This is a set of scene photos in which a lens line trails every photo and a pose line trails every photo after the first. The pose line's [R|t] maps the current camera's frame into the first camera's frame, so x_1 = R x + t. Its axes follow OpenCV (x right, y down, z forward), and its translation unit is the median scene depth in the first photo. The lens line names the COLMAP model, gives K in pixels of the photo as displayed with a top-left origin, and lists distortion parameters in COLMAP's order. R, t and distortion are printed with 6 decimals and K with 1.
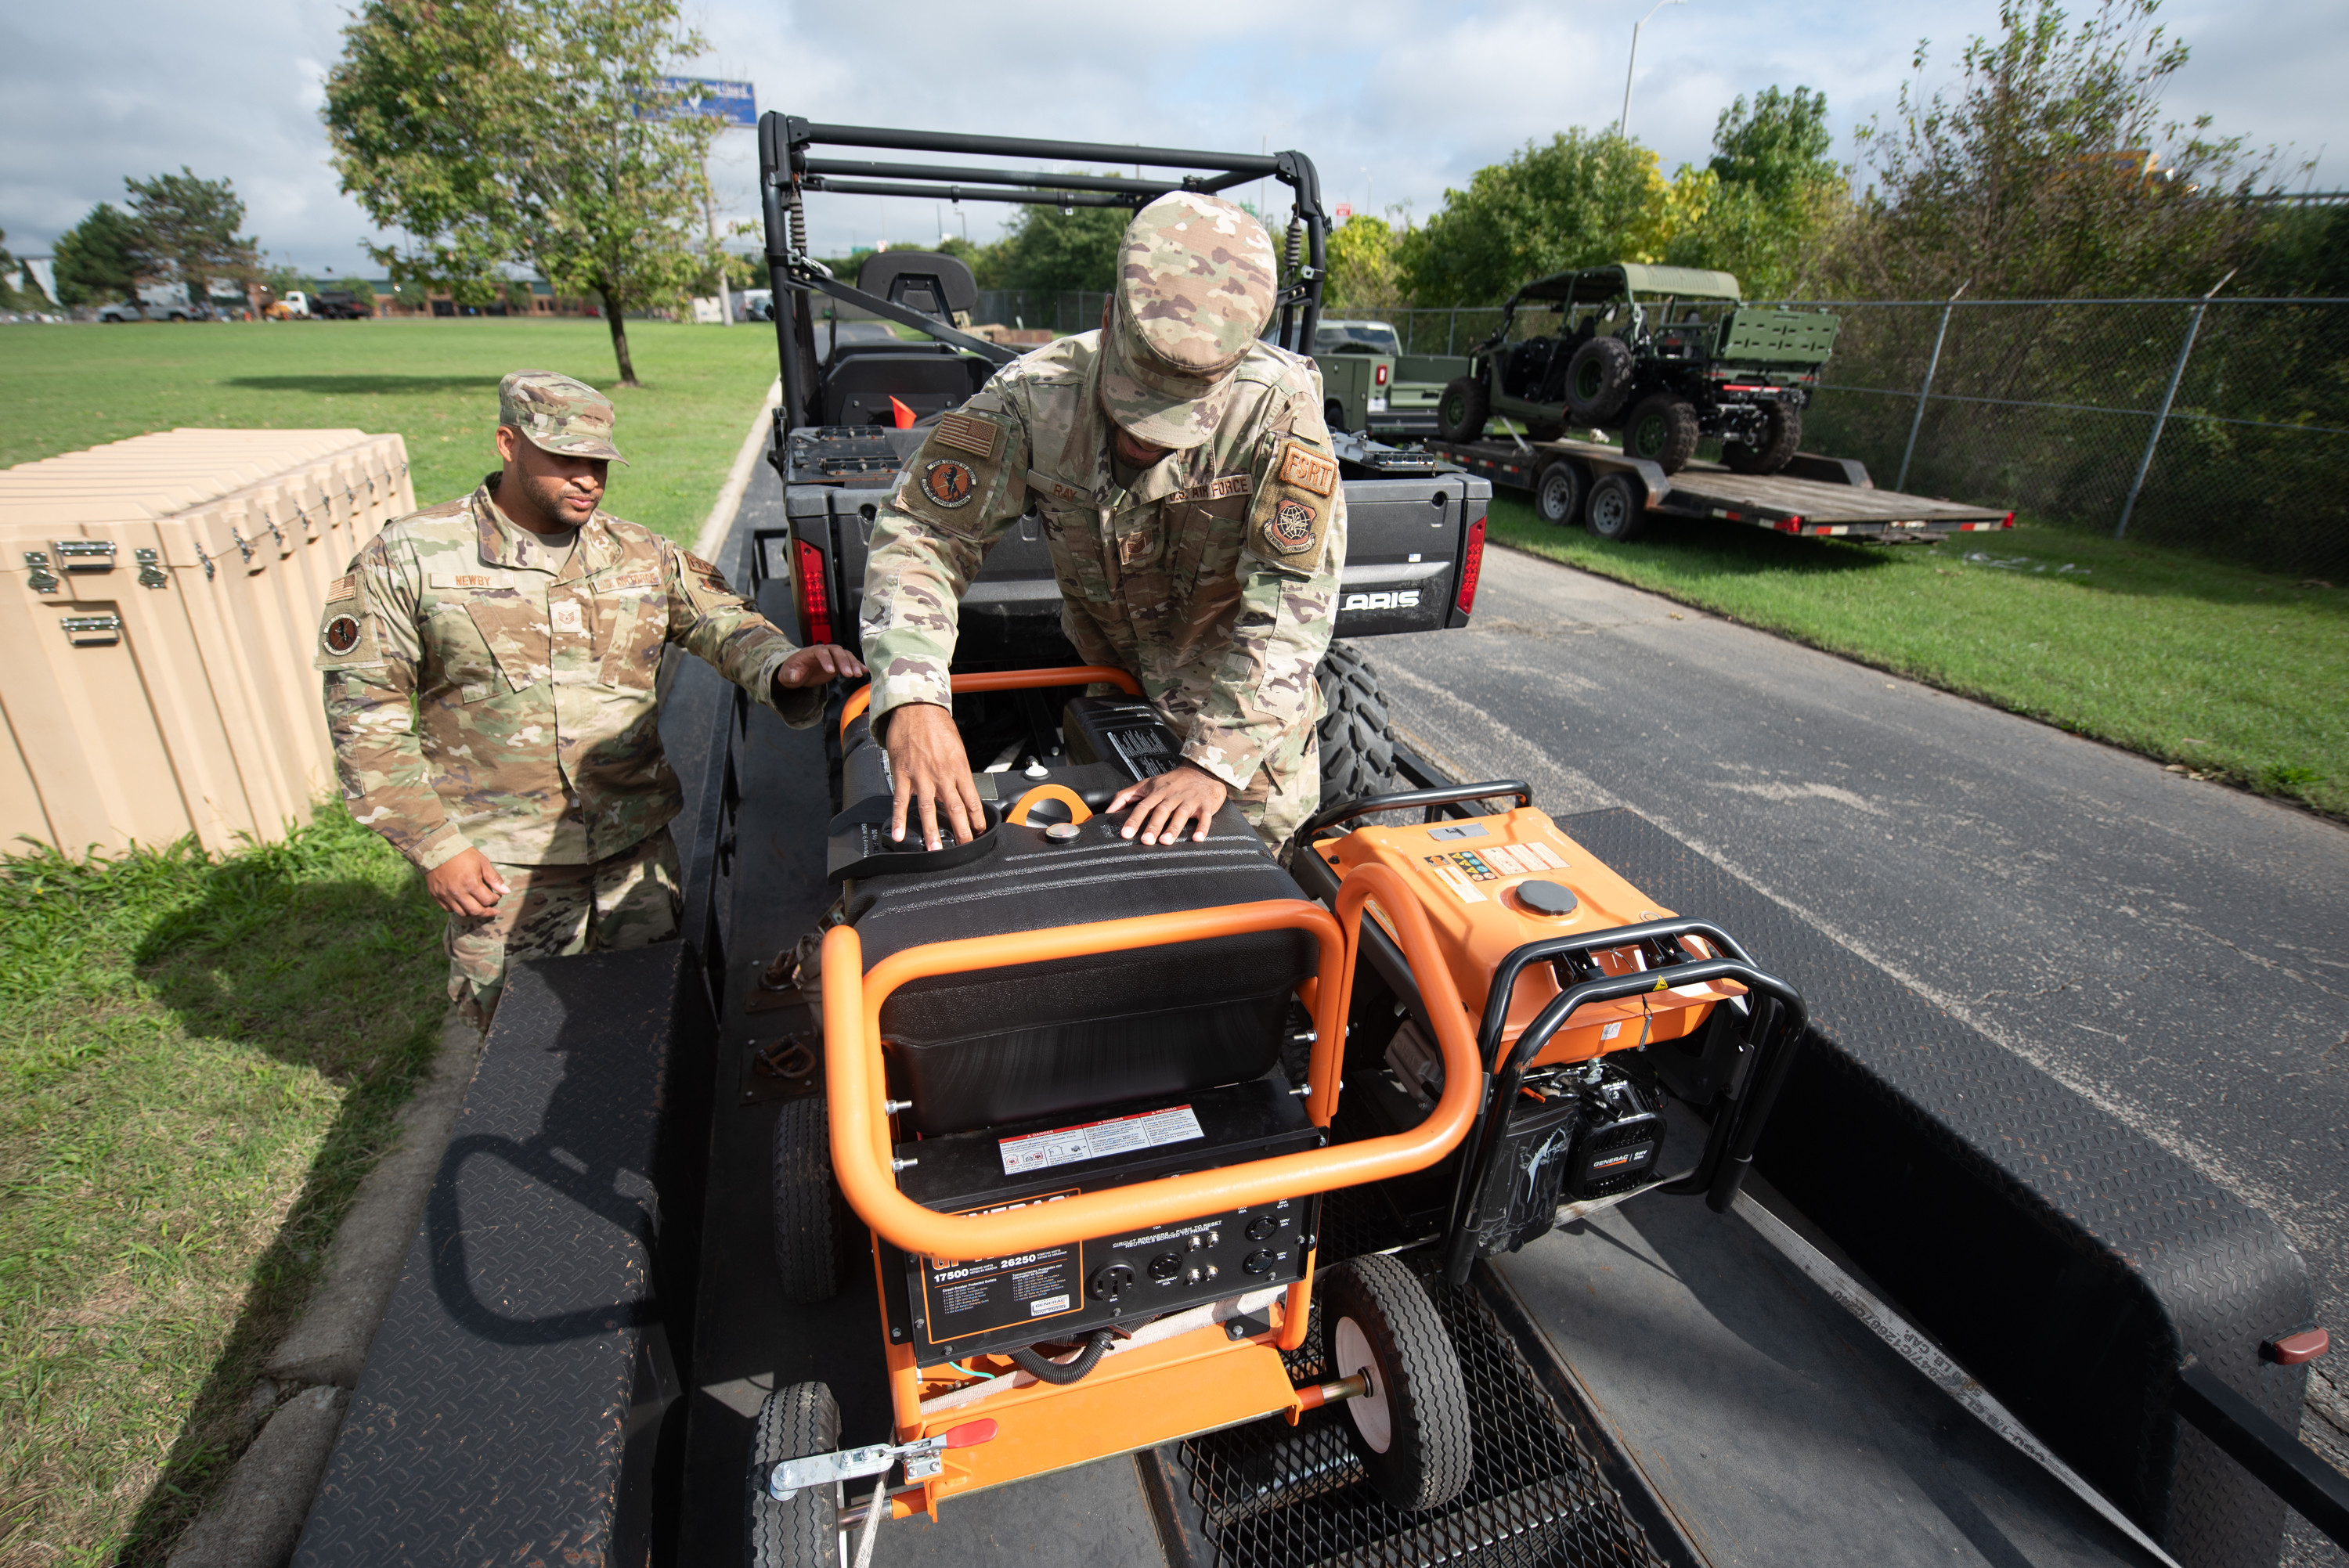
lens RADIAL K [[1102.9, 0, 1174.5], [0, 1102.9, 784.0], [0, 0, 1]] dist [-0.000514, -0.000694]
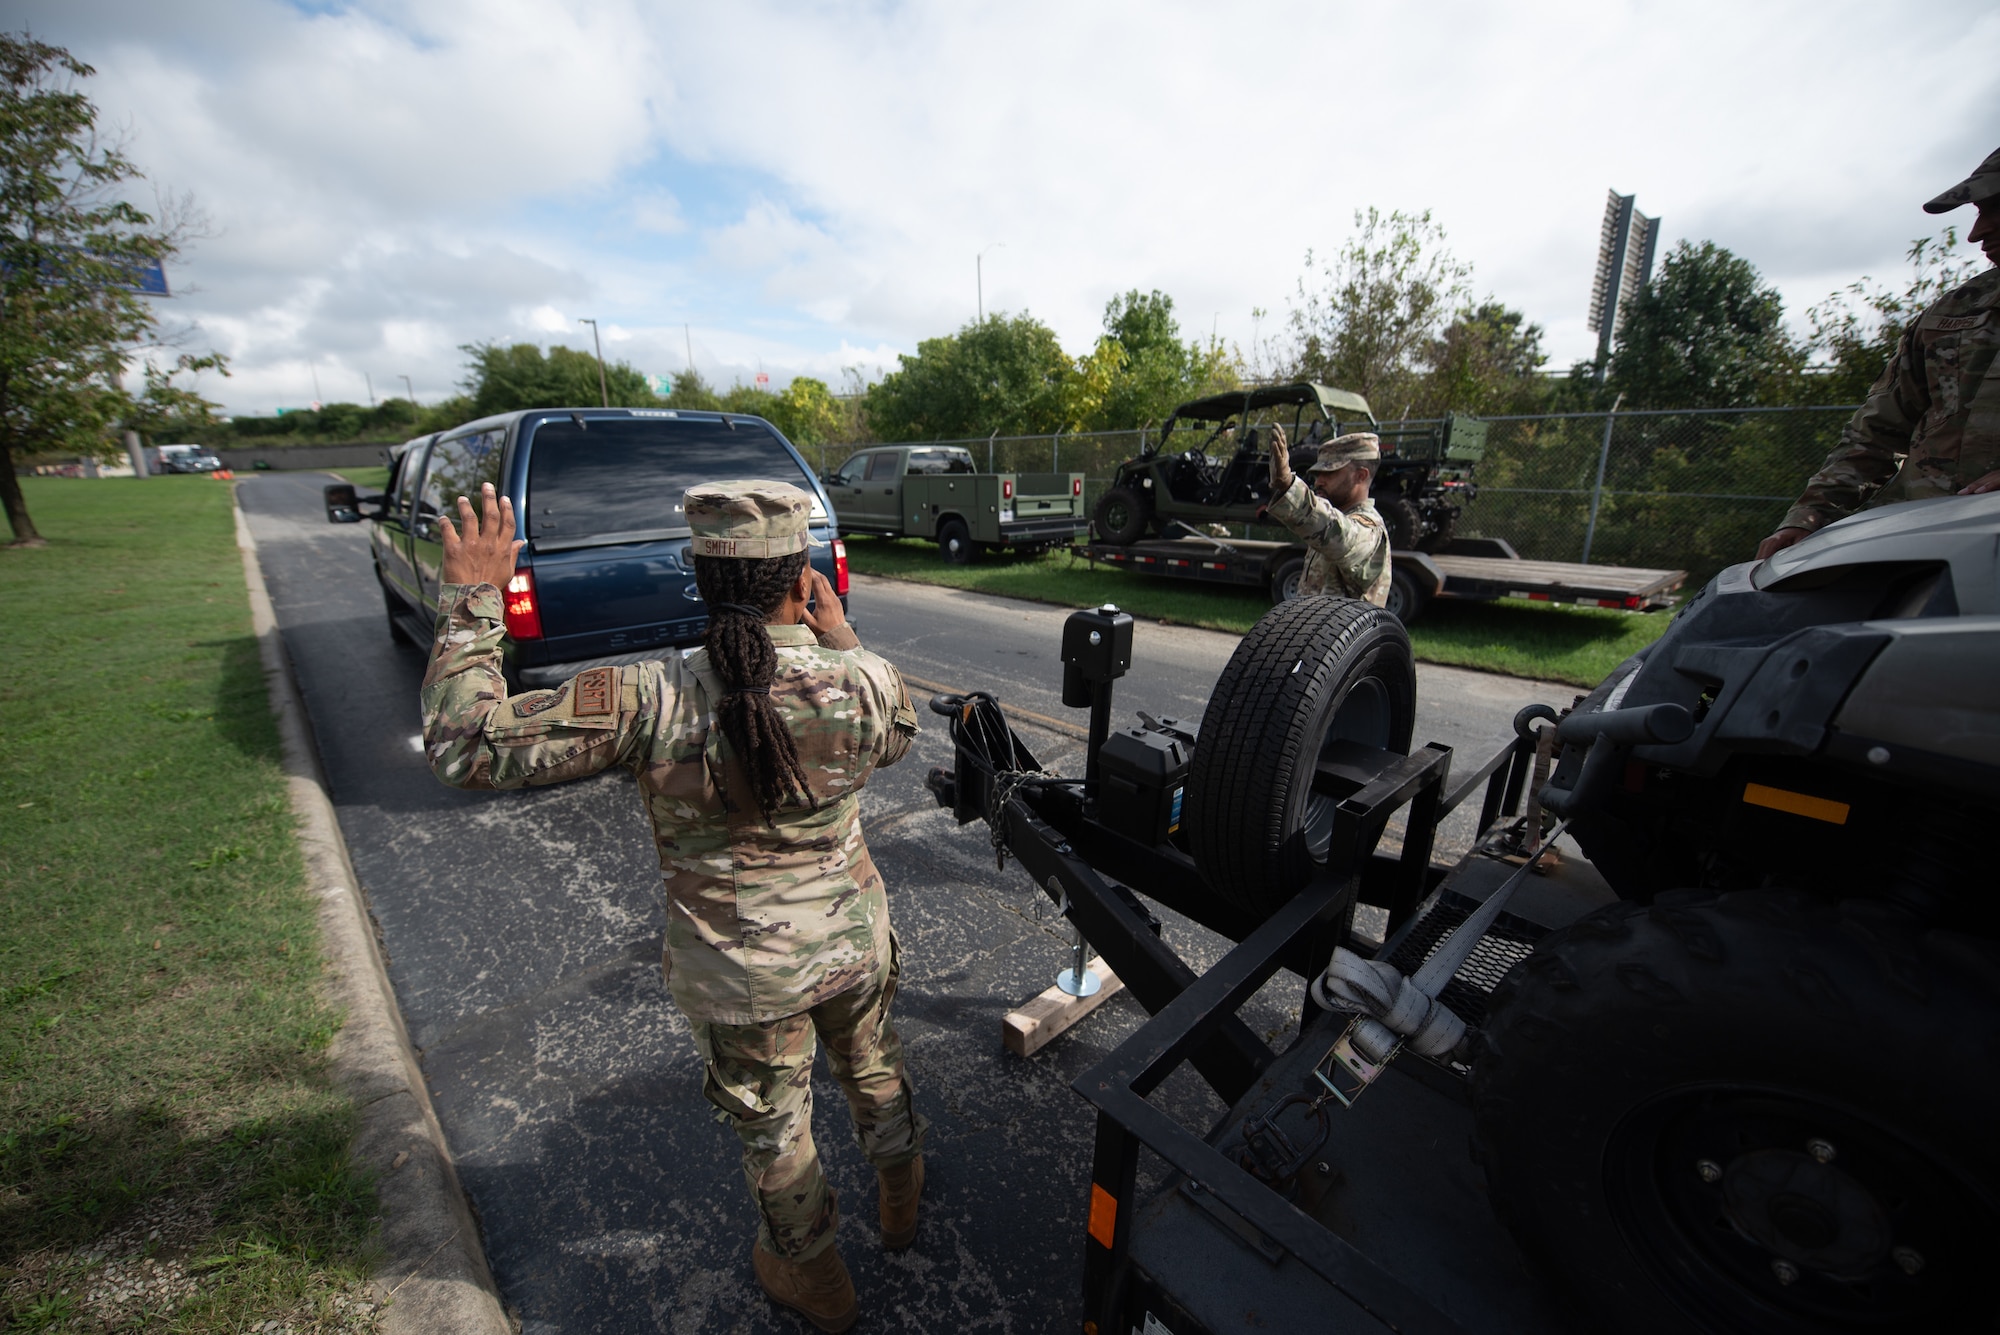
lens RADIAL K [[772.9, 0, 946.5], [0, 772.9, 690.0], [0, 0, 1]] dist [-0.008269, -0.000260]
pose [[0.899837, -0.140351, 0.413031, -0.151969], [0.186186, 0.979823, -0.072678, -0.092495], [-0.394497, 0.142299, 0.907812, 0.250471]]
